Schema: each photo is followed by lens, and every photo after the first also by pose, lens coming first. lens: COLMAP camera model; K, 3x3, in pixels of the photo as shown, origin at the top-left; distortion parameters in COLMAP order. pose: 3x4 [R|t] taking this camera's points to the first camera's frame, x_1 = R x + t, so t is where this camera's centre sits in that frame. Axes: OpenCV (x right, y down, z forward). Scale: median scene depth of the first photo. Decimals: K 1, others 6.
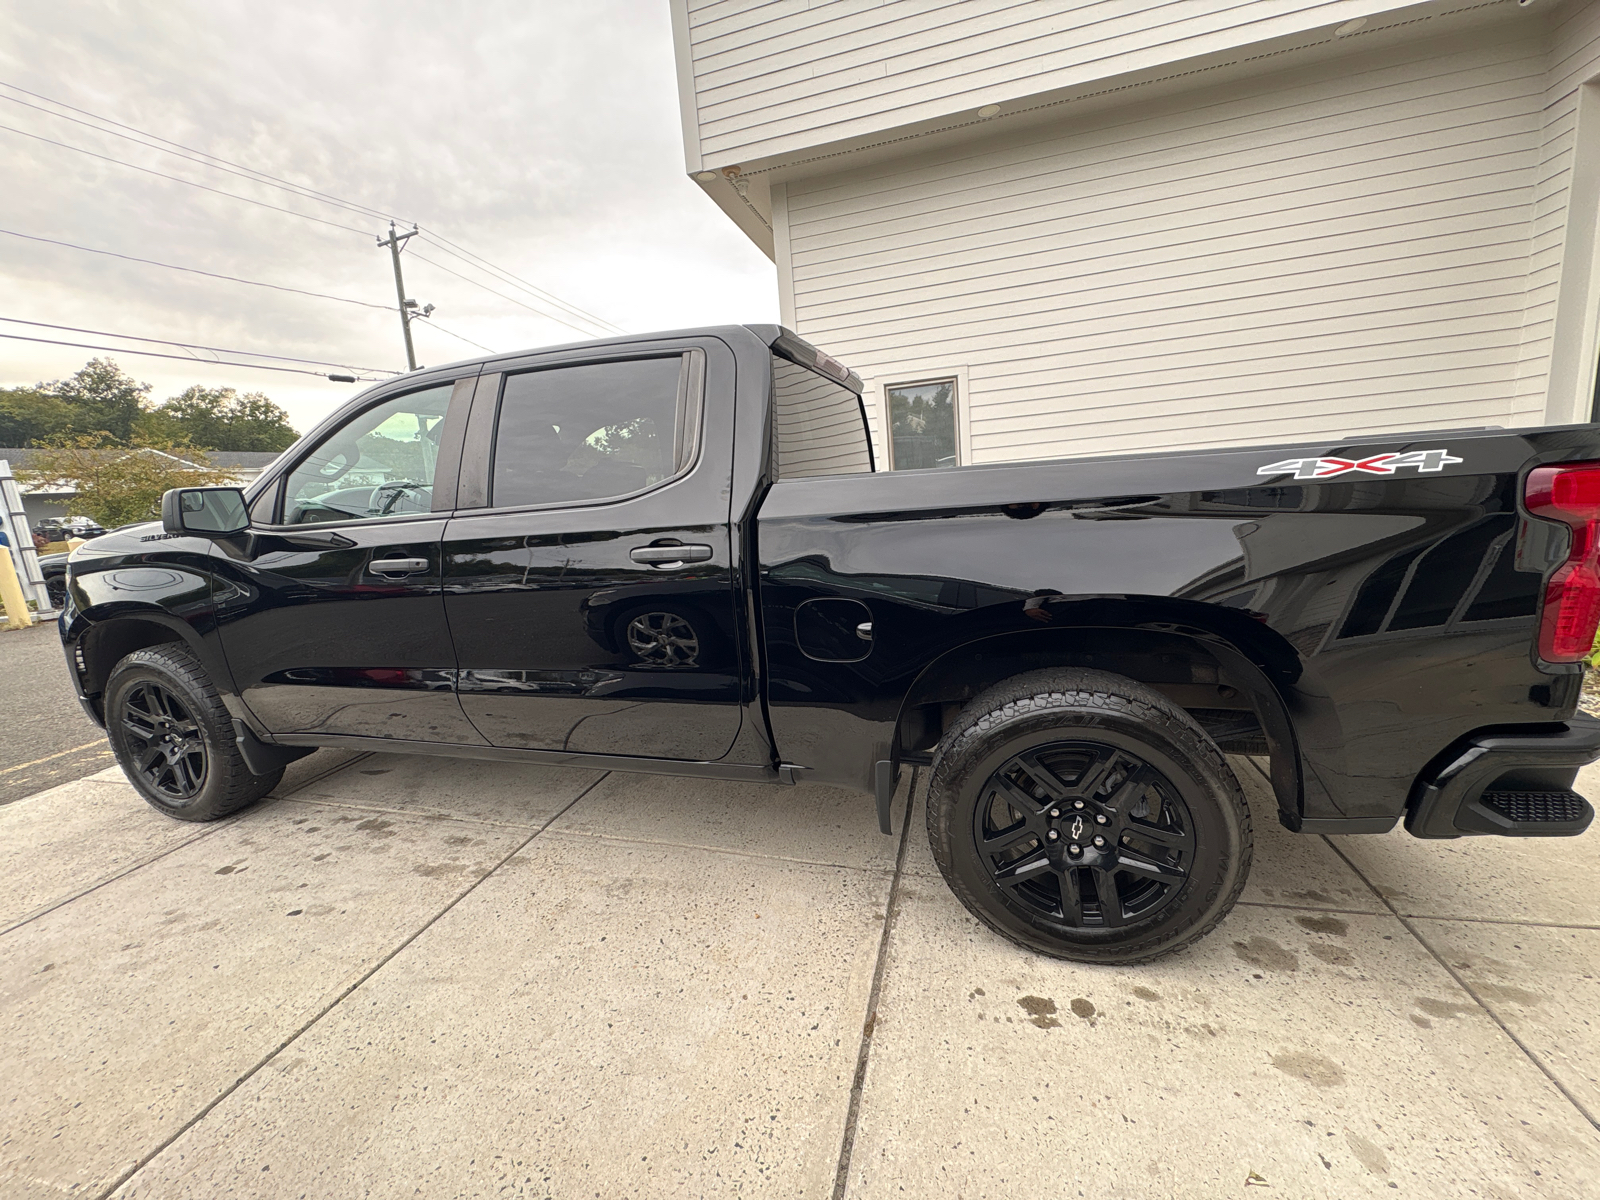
lens RADIAL K [[634.8, 0, 798.8], [0, 634.8, 599.8], [0, 0, 1]] dist [0.001984, -0.000767]
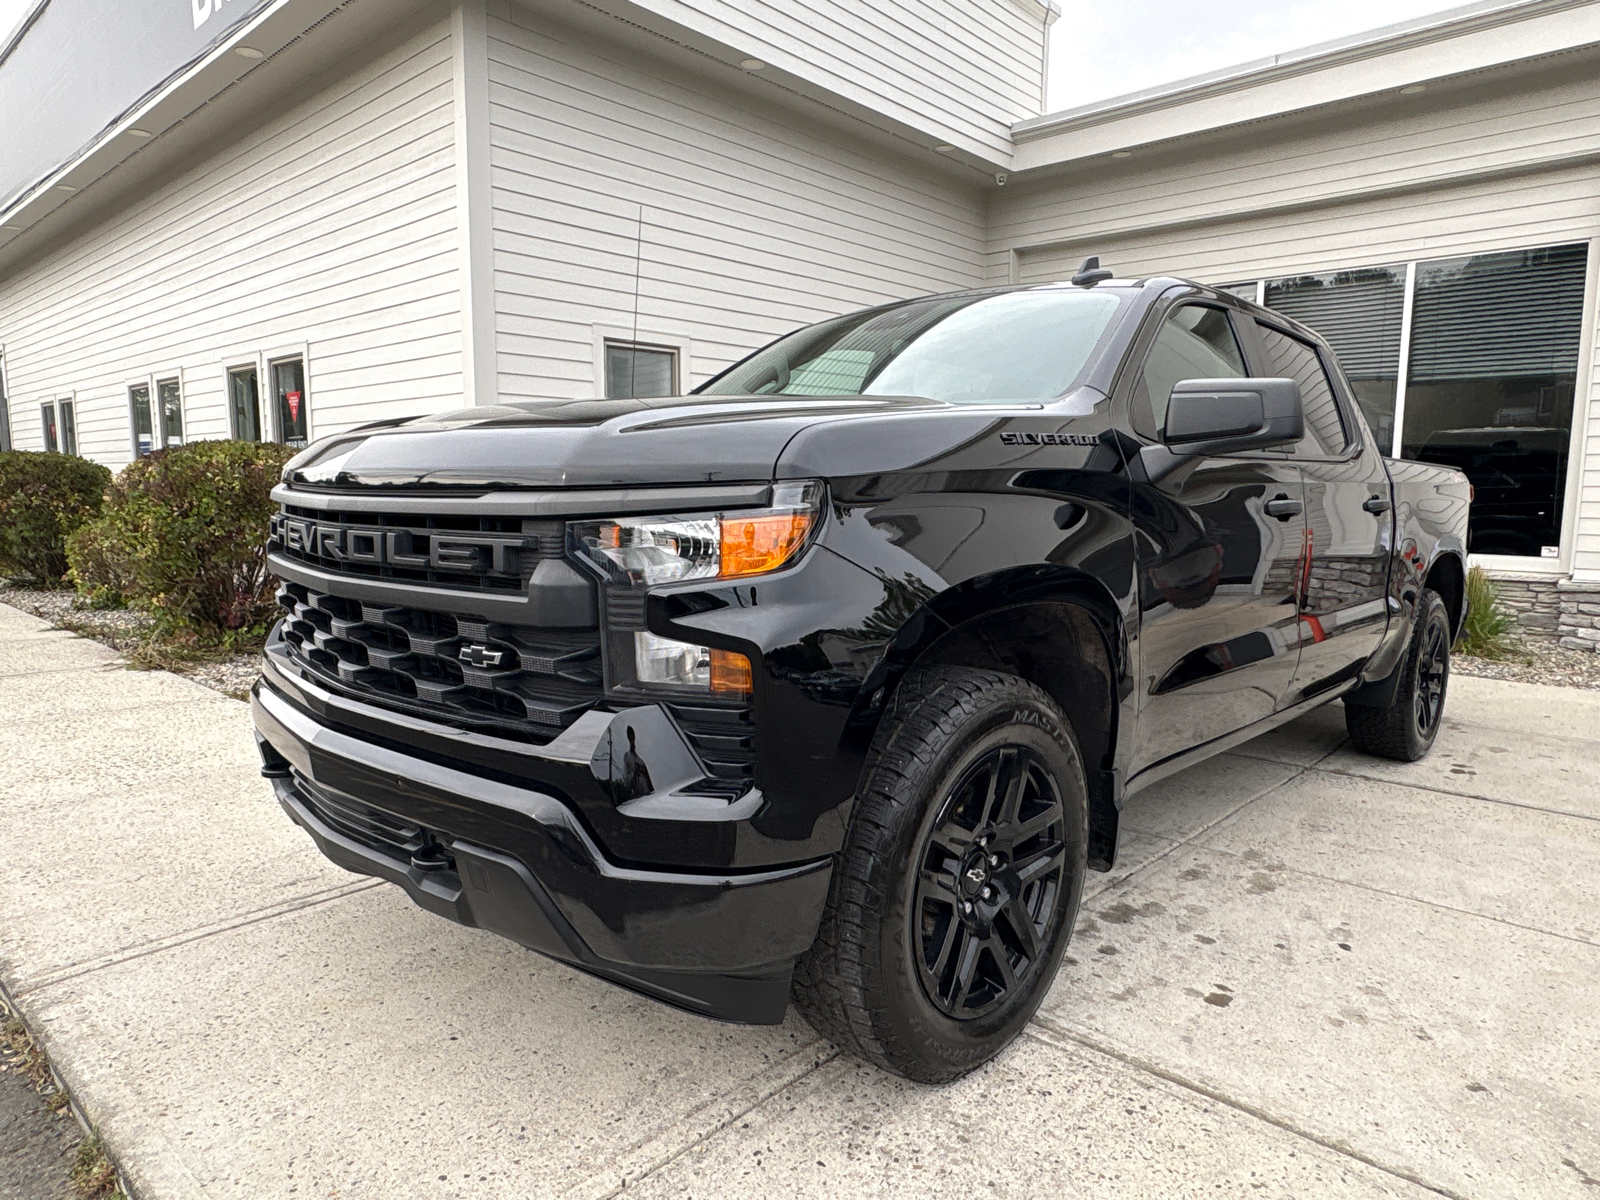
lens RADIAL K [[996.6, 0, 795.5], [0, 996.6, 598.6], [0, 0, 1]] dist [-0.002599, 0.003307]
pose [[0.451500, -0.022310, 0.891992, -1.811139], [0.119545, 0.992187, -0.035694, 0.032456], [-0.884227, 0.122749, 0.450639, 0.833892]]
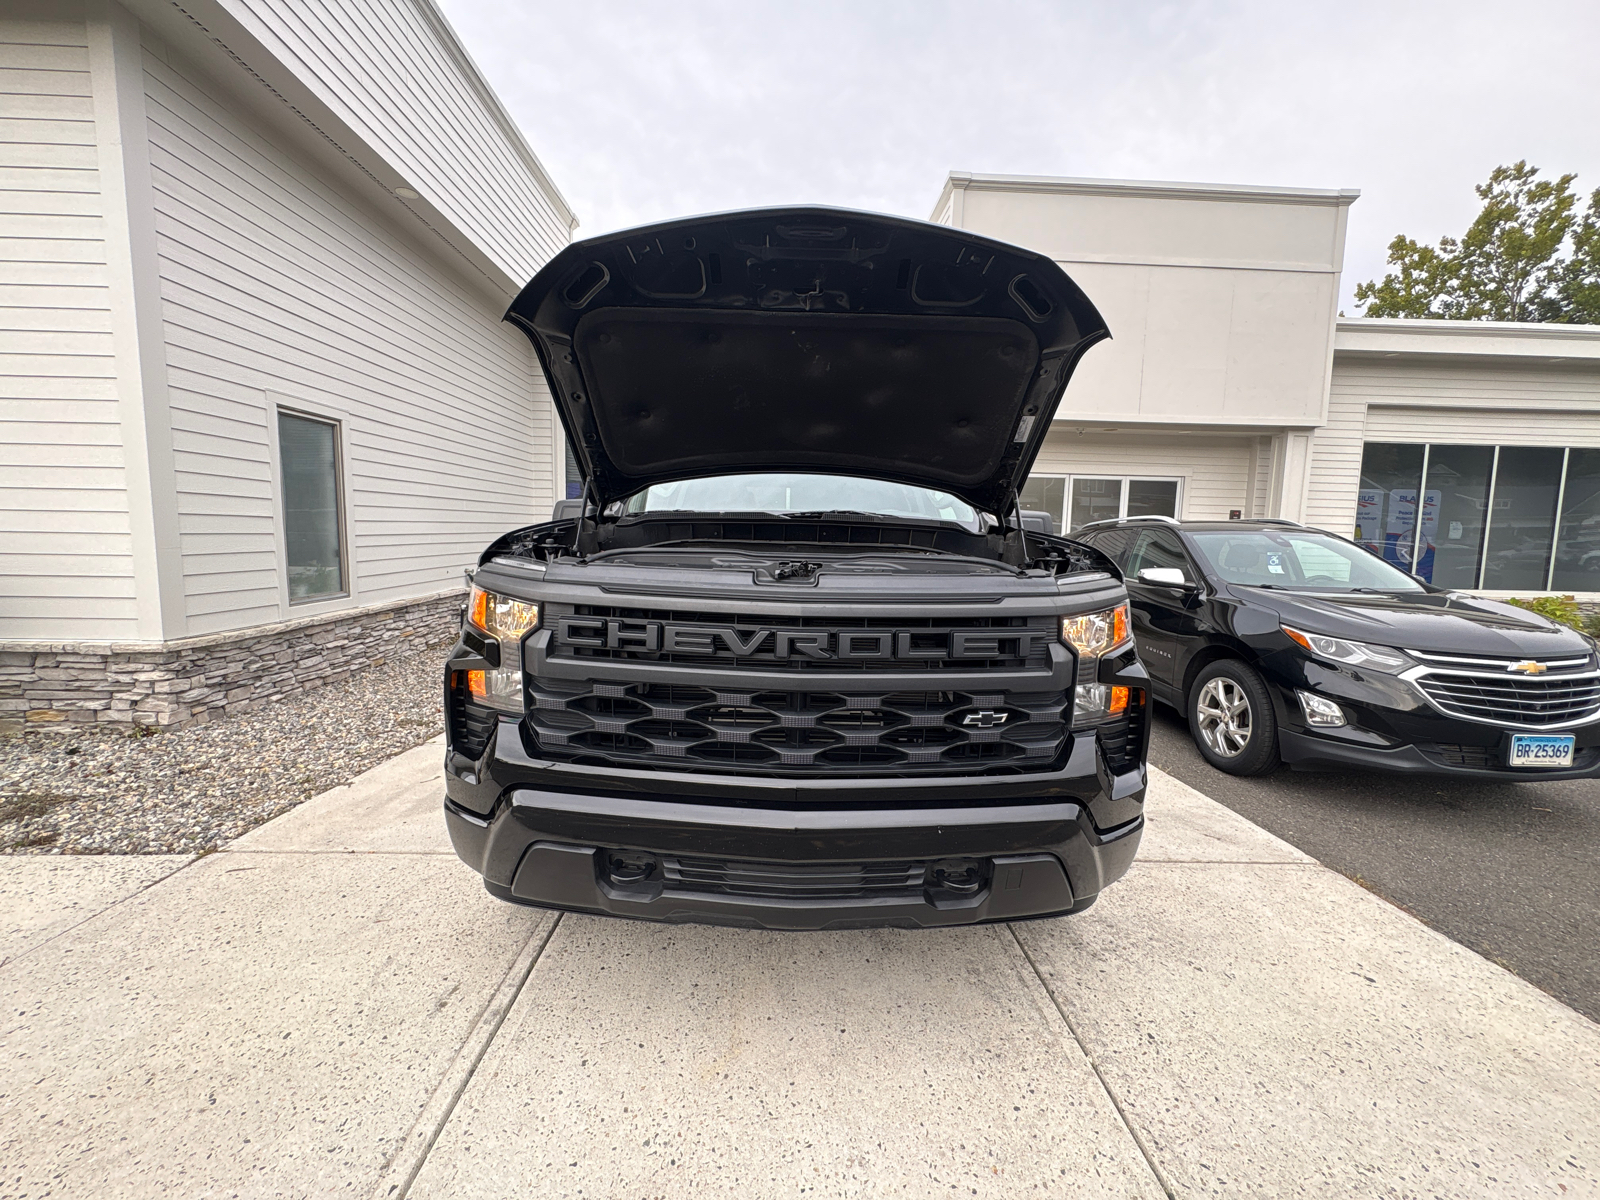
lens RADIAL K [[634.8, 0, 797.3], [0, 634.8, 601.1], [0, 0, 1]] dist [0.001984, -0.000767]
pose [[-0.290118, -0.027606, 0.956593, -1.809114], [0.175390, 0.981119, 0.081507, -0.157177], [-0.940781, 0.191424, -0.279799, 1.616863]]
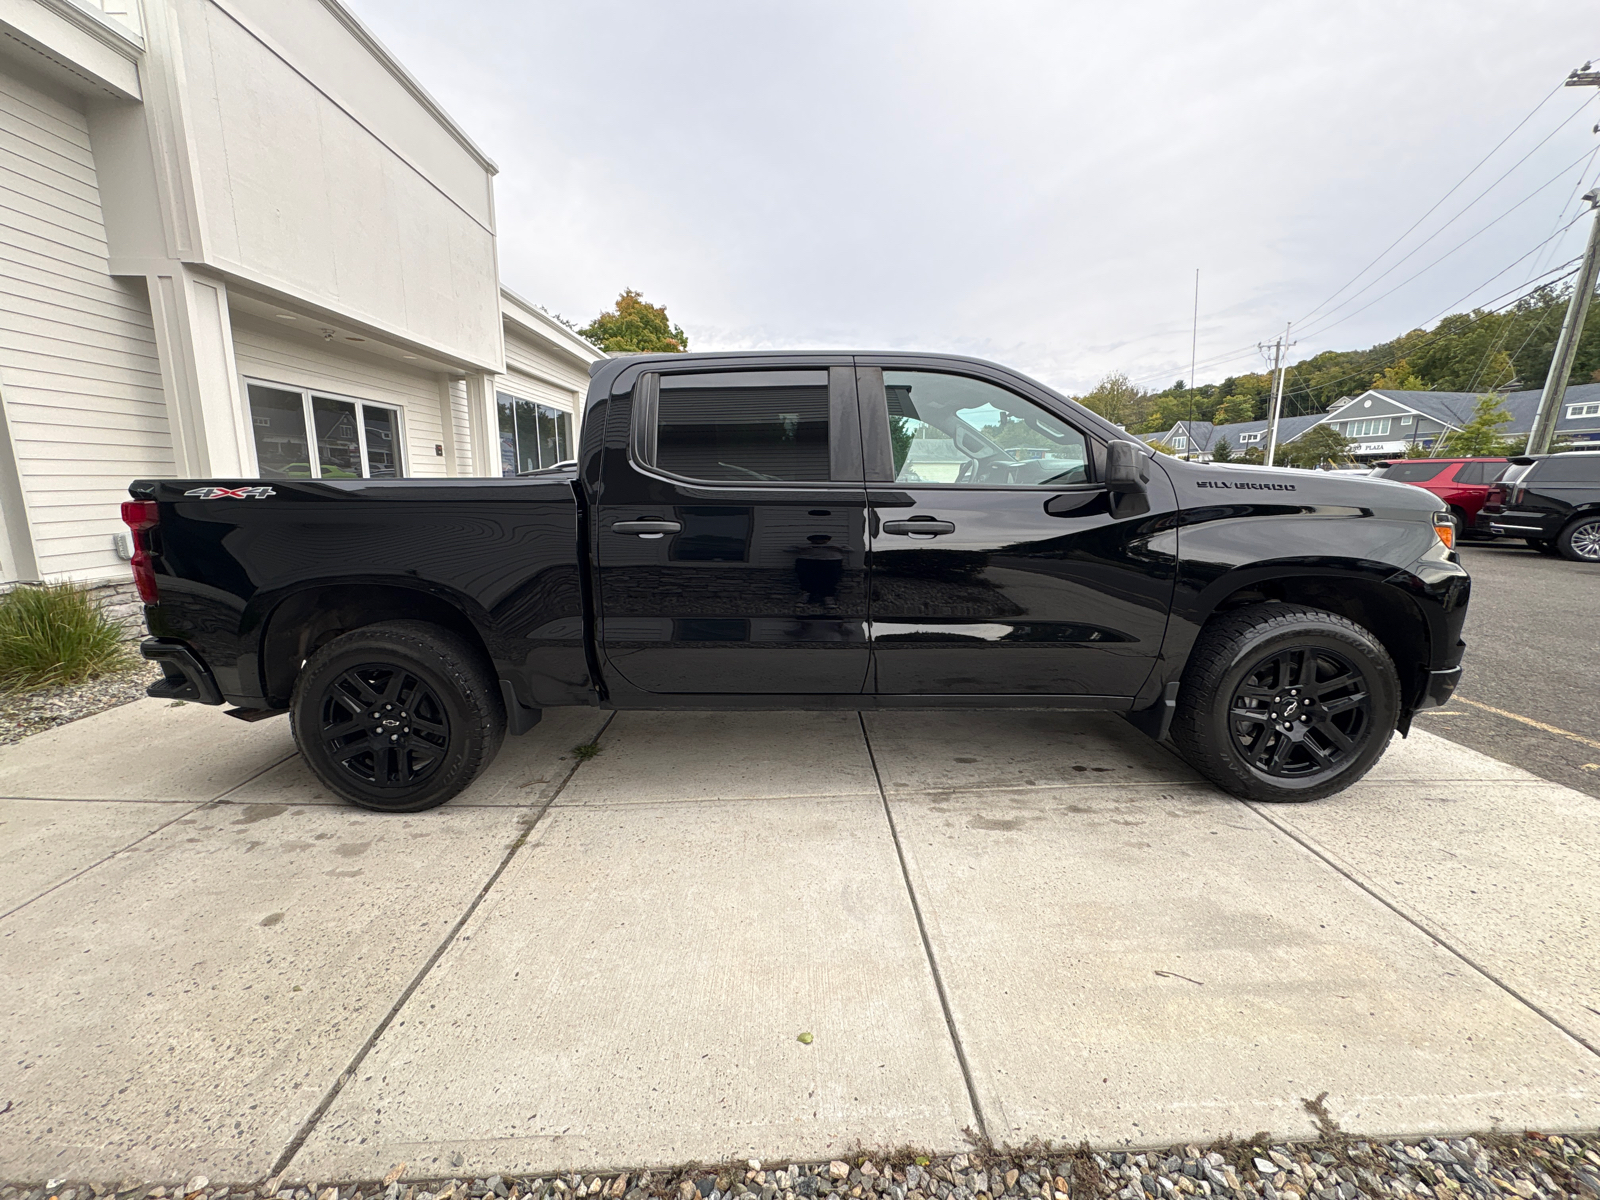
lens RADIAL K [[634.8, 0, 800.0], [0, 634.8, 598.3], [0, 0, 1]] dist [0.001984, -0.000767]
pose [[-0.960350, 0.120433, -0.251443, 0.101722], [0.019078, 0.928160, 0.371691, -0.450036], [0.278144, 0.352157, -0.893656, 2.360576]]
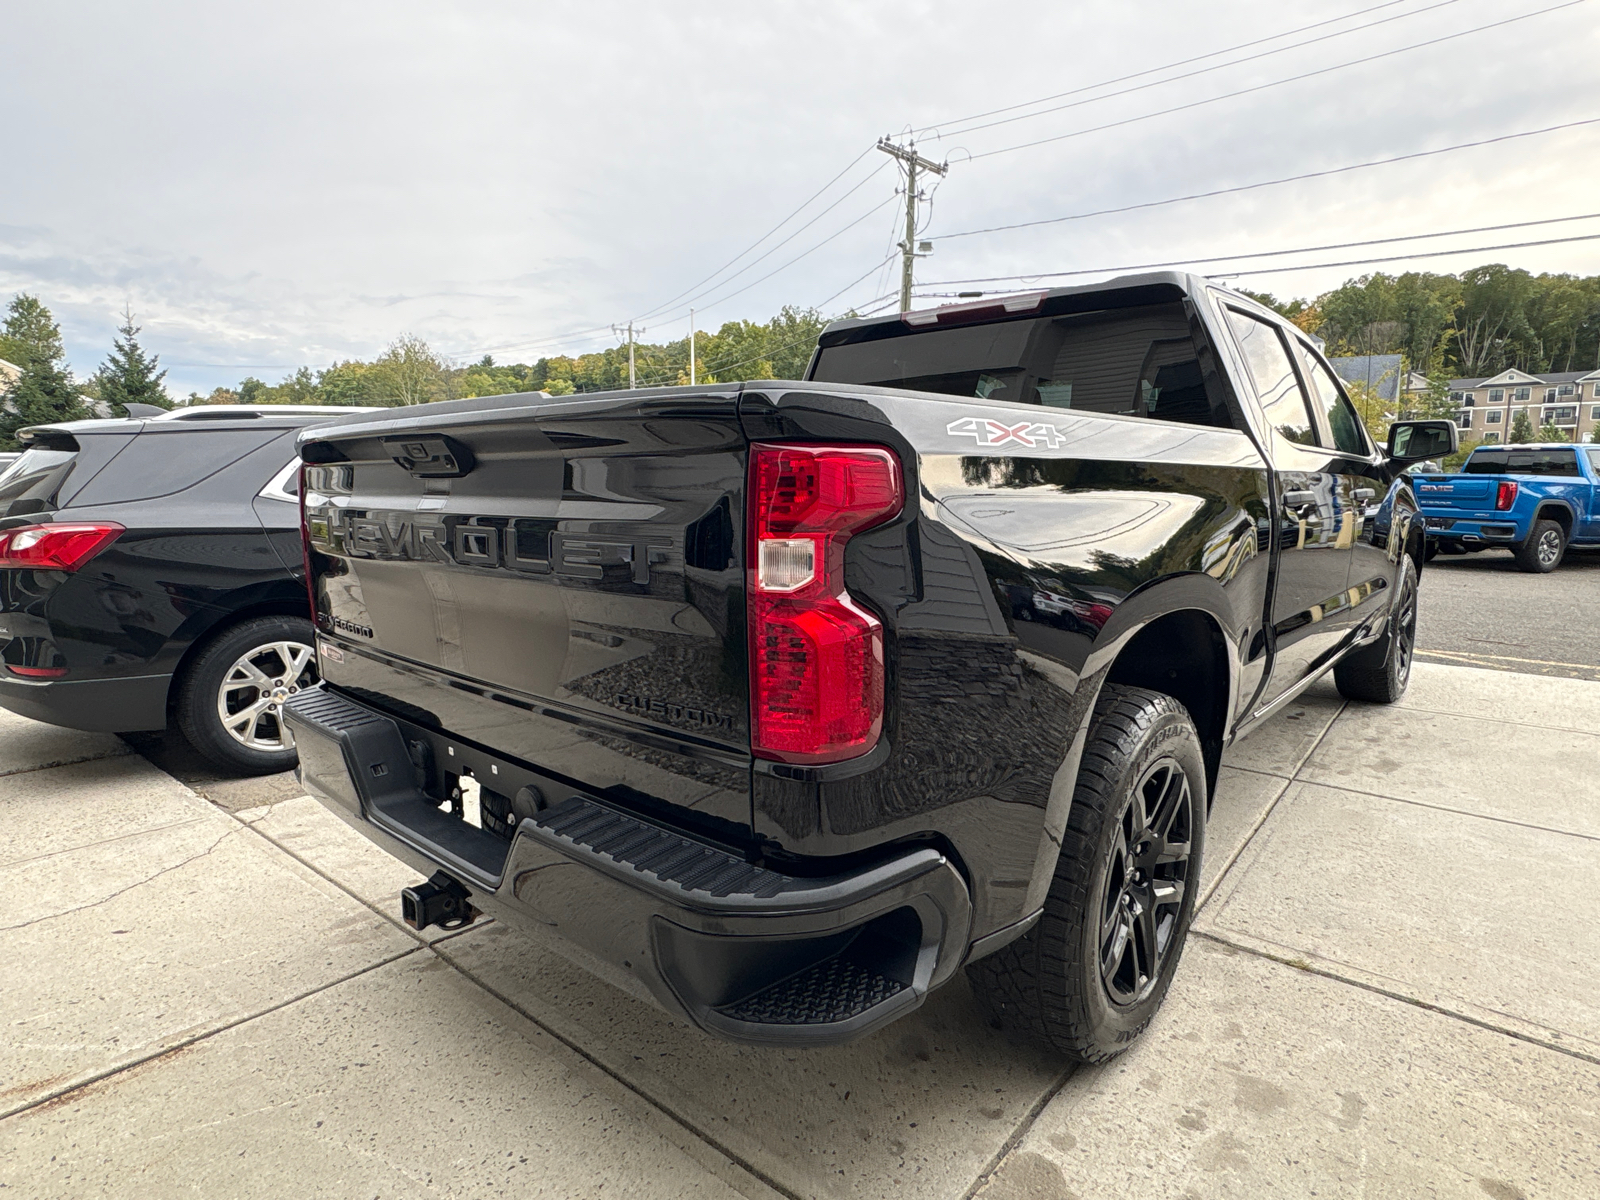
lens RADIAL K [[870.3, 0, 795.3], [0, 870.3, 599.0], [0, 0, 1]] dist [-0.002696, 0.002172]
pose [[-0.421318, 0.194176, -0.885882, 1.238366], [-0.139013, 0.951440, 0.274659, -0.288137], [0.896196, 0.238867, -0.373866, 1.303916]]
